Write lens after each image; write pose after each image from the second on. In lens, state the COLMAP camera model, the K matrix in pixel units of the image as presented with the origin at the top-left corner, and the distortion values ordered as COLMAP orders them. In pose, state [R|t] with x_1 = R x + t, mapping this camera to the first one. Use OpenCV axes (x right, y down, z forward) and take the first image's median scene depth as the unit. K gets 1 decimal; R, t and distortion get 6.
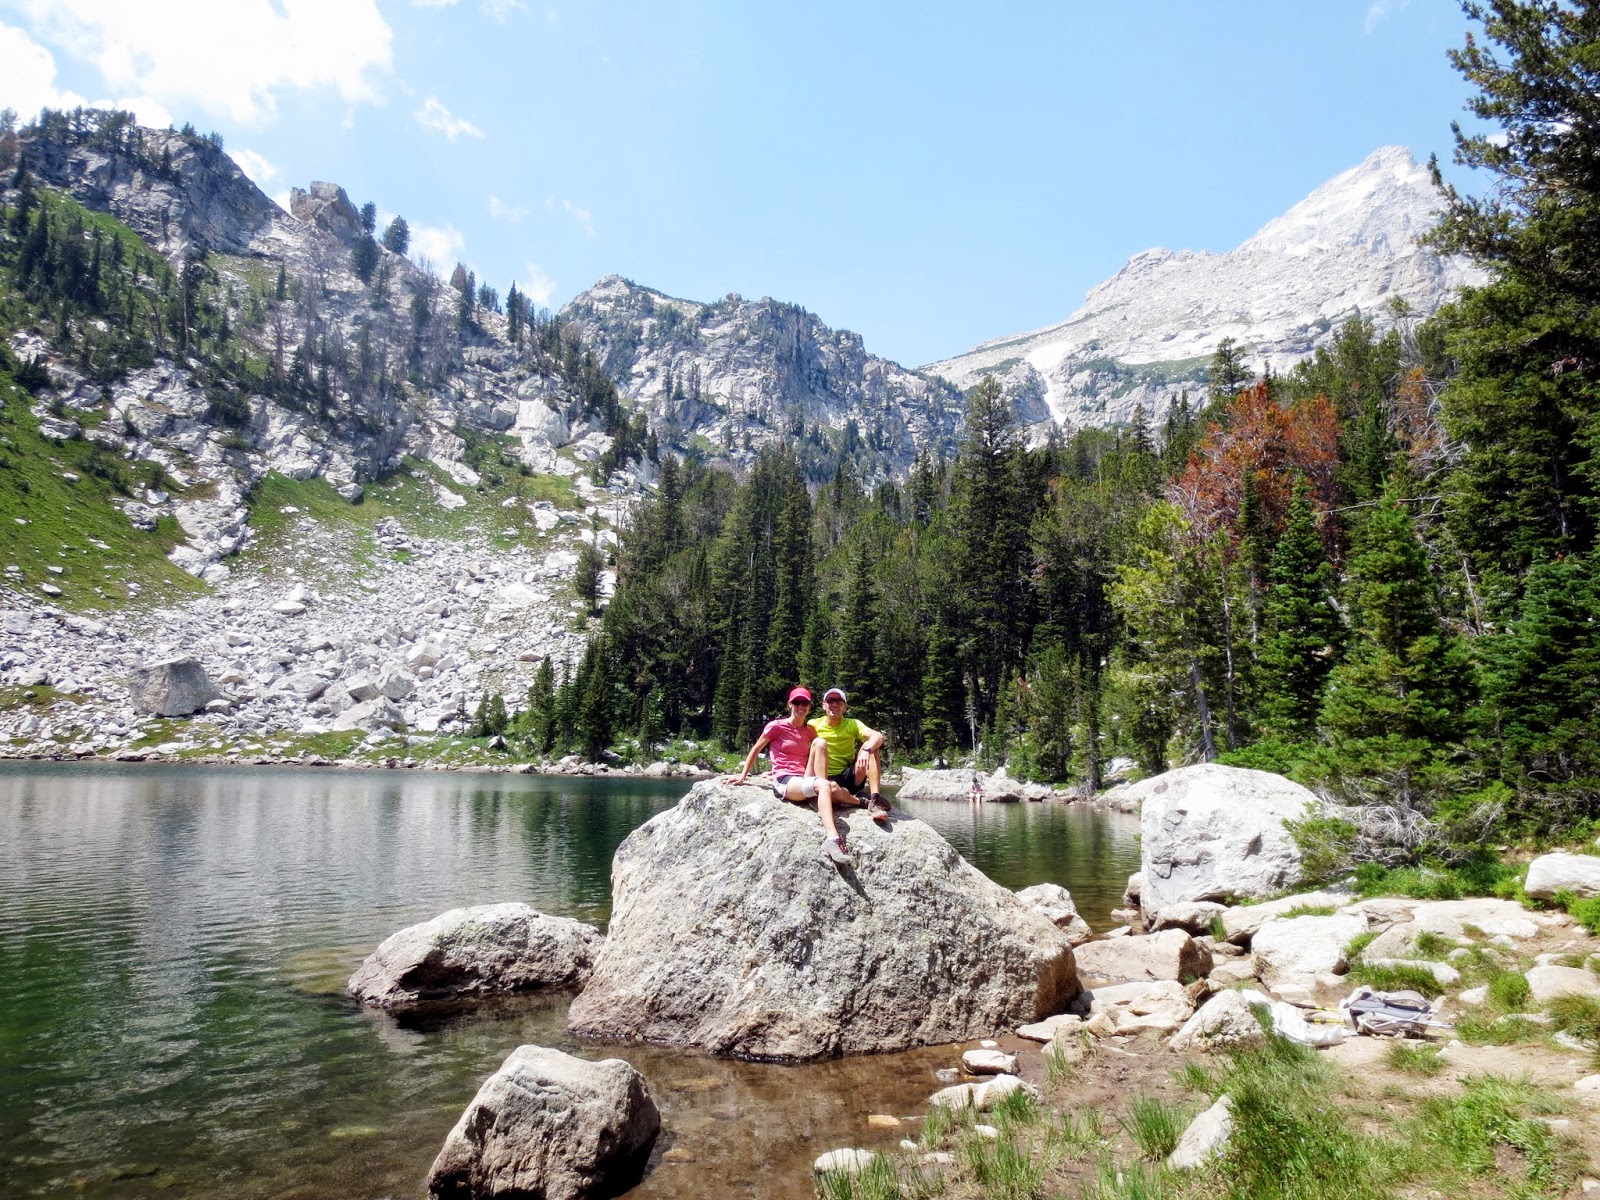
lens RADIAL K [[1108.8, 0, 802.9], [0, 1108.8, 582.6], [0, 0, 1]] dist [-0.052238, 0.030451]
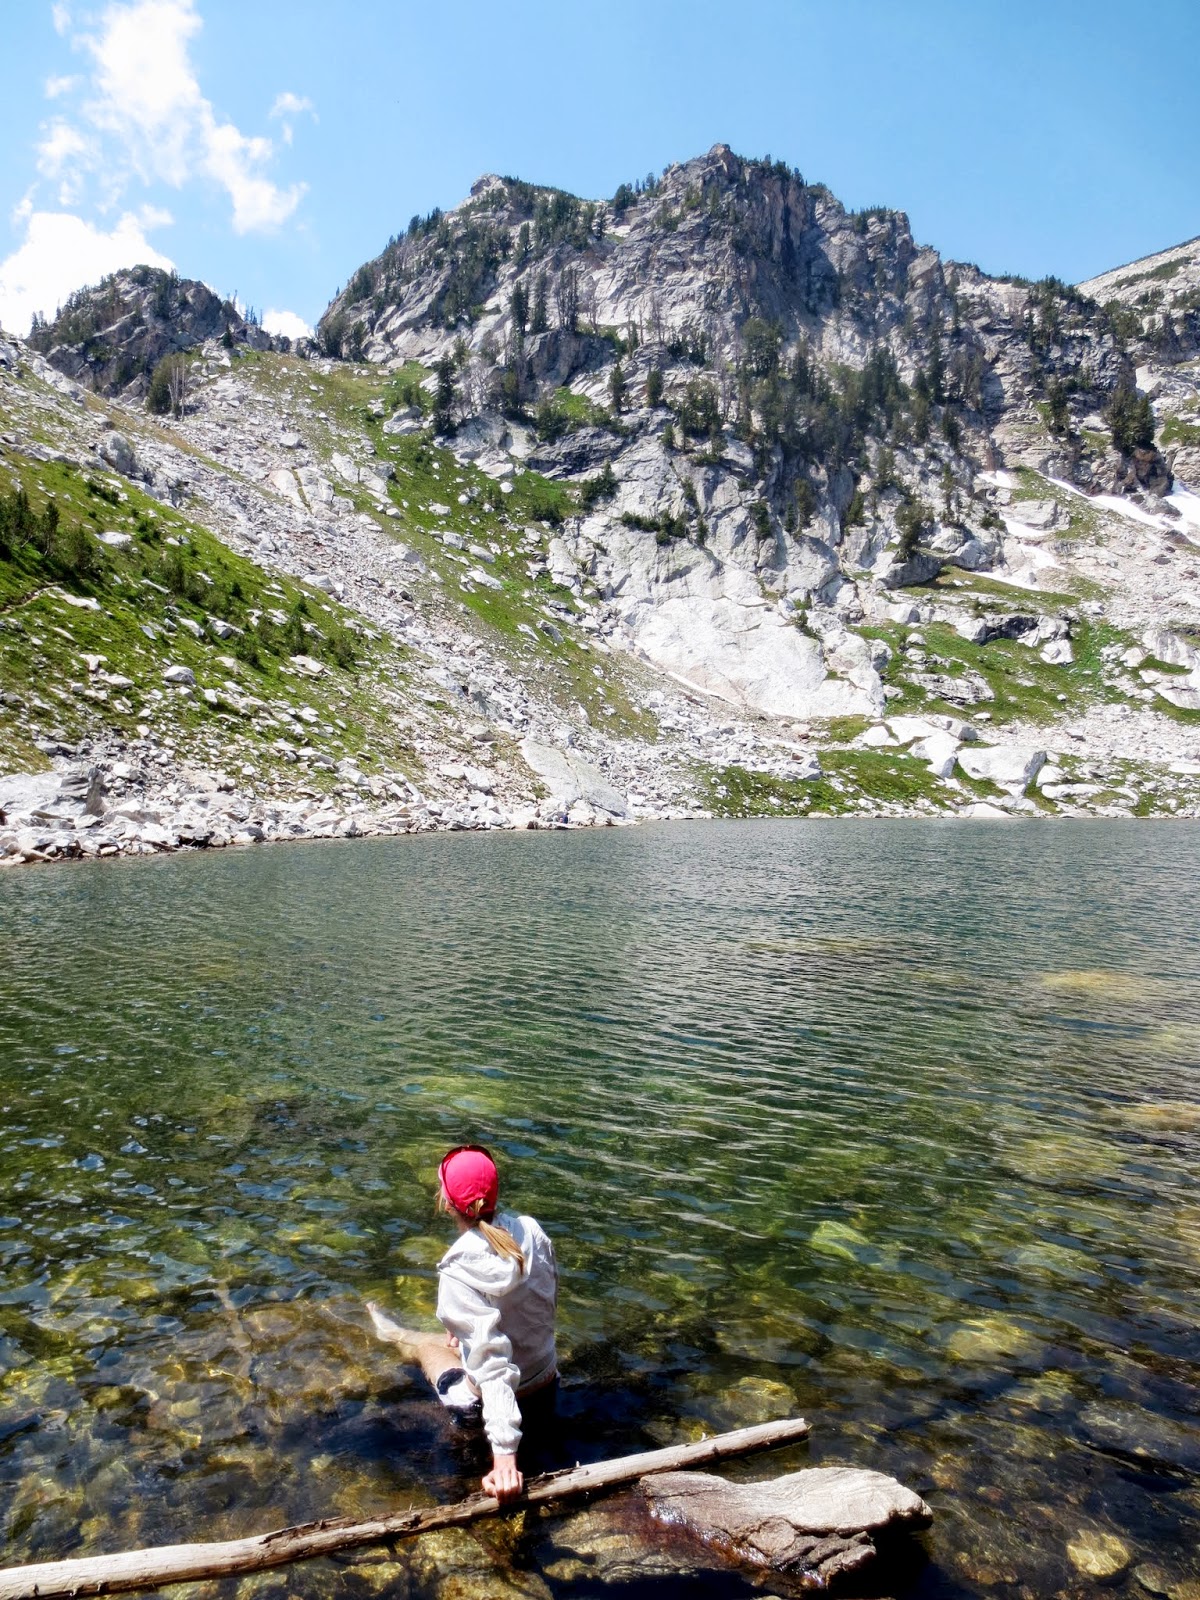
lens RADIAL K [[1108.8, 0, 595.4], [0, 1108.8, 795.7], [0, 0, 1]] dist [-0.052238, 0.030451]
pose [[0.963453, -0.023899, -0.266808, 0.039001], [0.061571, 0.989102, 0.133738, -0.009586], [0.260704, -0.145278, 0.954425, 0.349846]]
